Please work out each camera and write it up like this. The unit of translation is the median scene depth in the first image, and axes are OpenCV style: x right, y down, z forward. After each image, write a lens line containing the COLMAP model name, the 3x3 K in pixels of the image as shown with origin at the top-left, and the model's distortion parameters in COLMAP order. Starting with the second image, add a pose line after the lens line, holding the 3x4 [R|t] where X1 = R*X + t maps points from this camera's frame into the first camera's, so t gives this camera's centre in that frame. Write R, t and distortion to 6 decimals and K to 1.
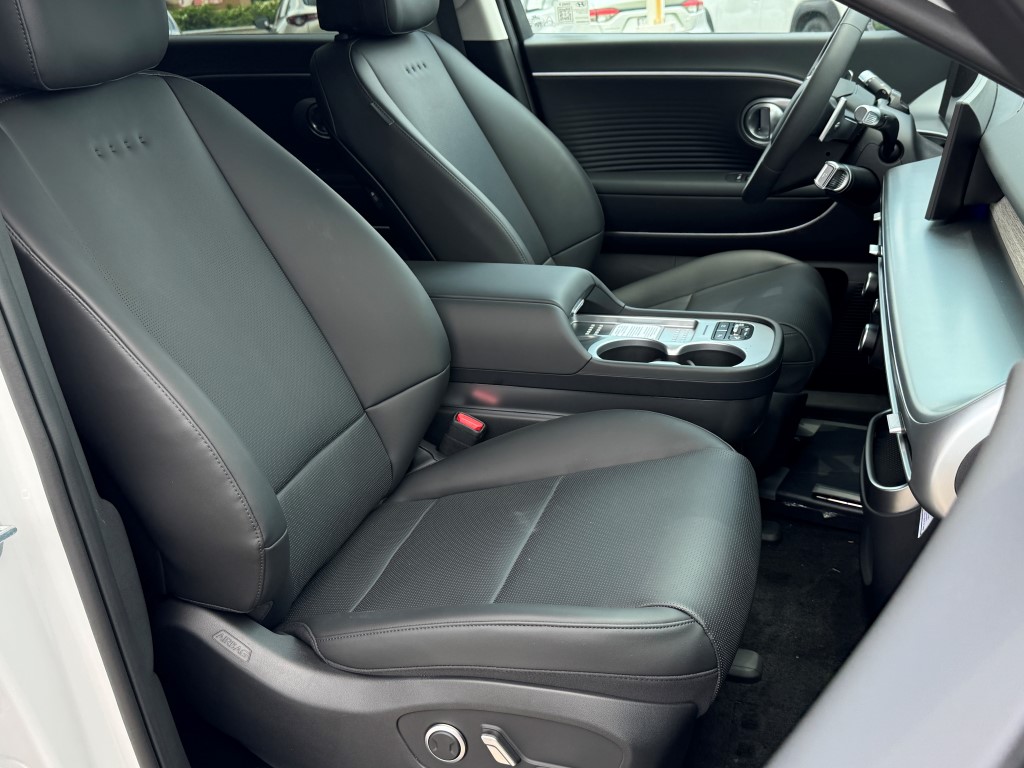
lens RADIAL K [[1119.4, 0, 512.0], [0, 1119.4, 384.0], [0, 0, 1]] dist [0.131255, 0.002123]
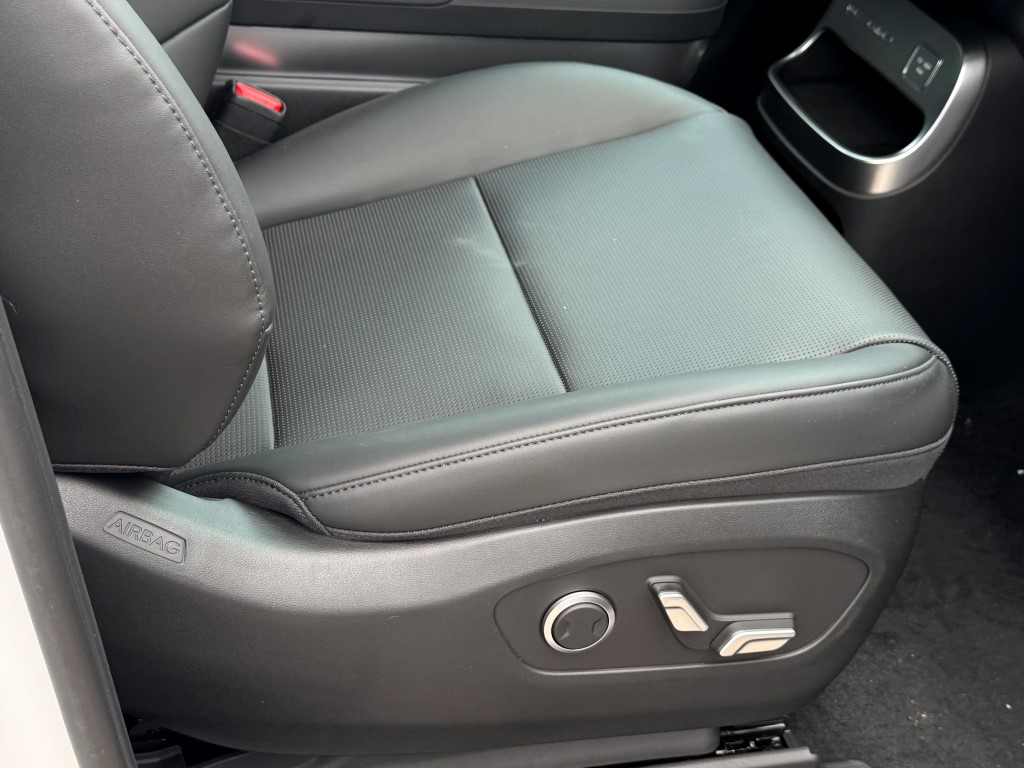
lens RADIAL K [[1320.8, 0, 512.0], [0, 1320.8, 384.0], [0, 0, 1]] dist [-0.000907, 0.018538]
pose [[0.833839, -0.142301, 0.533350, -0.425695], [0.033295, 0.977408, 0.208724, 0.054049], [-0.551002, -0.156284, 0.819739, 0.476261]]
